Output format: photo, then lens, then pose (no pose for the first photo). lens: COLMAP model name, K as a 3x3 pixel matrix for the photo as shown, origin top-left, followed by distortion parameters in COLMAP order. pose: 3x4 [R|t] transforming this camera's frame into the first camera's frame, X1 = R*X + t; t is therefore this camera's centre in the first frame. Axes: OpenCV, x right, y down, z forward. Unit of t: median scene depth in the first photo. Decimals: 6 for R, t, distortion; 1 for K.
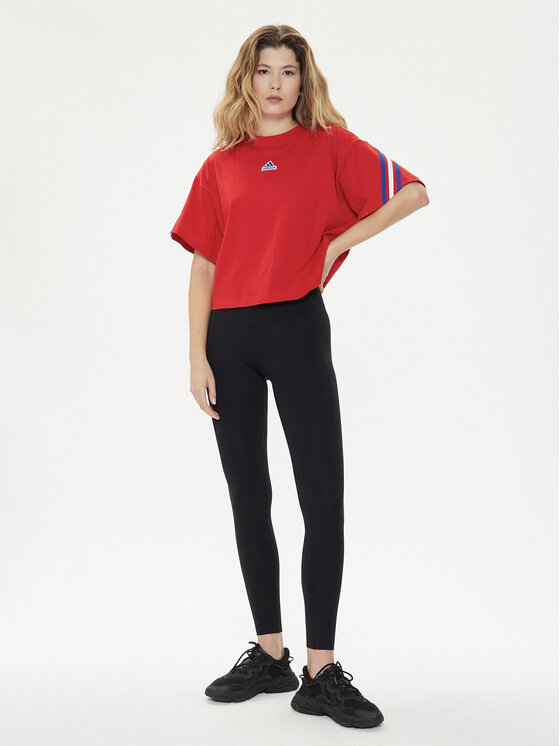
lens RADIAL K [[1071.5, 0, 281.2], [0, 1071.5, 373.3], [0, 0, 1]] dist [-0.013928, 0.000000]
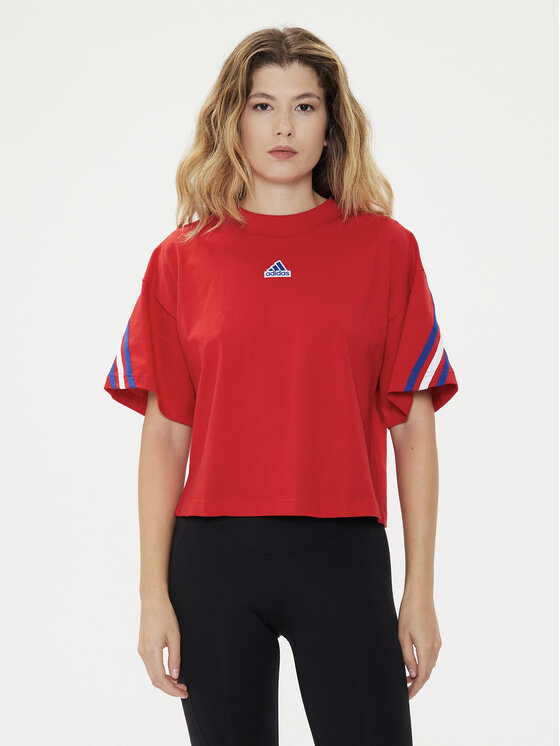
lens RADIAL K [[1457.1, 0, 279.2], [0, 1457.1, 372.5], [0, 0, 1]] dist [0.084554, 0.000000]
pose [[0.999839, -0.017054, 0.005517, -0.013668], [0.017515, 0.994996, -0.098369, -0.059131], [-0.003812, 0.098450, 0.995135, 0.222469]]
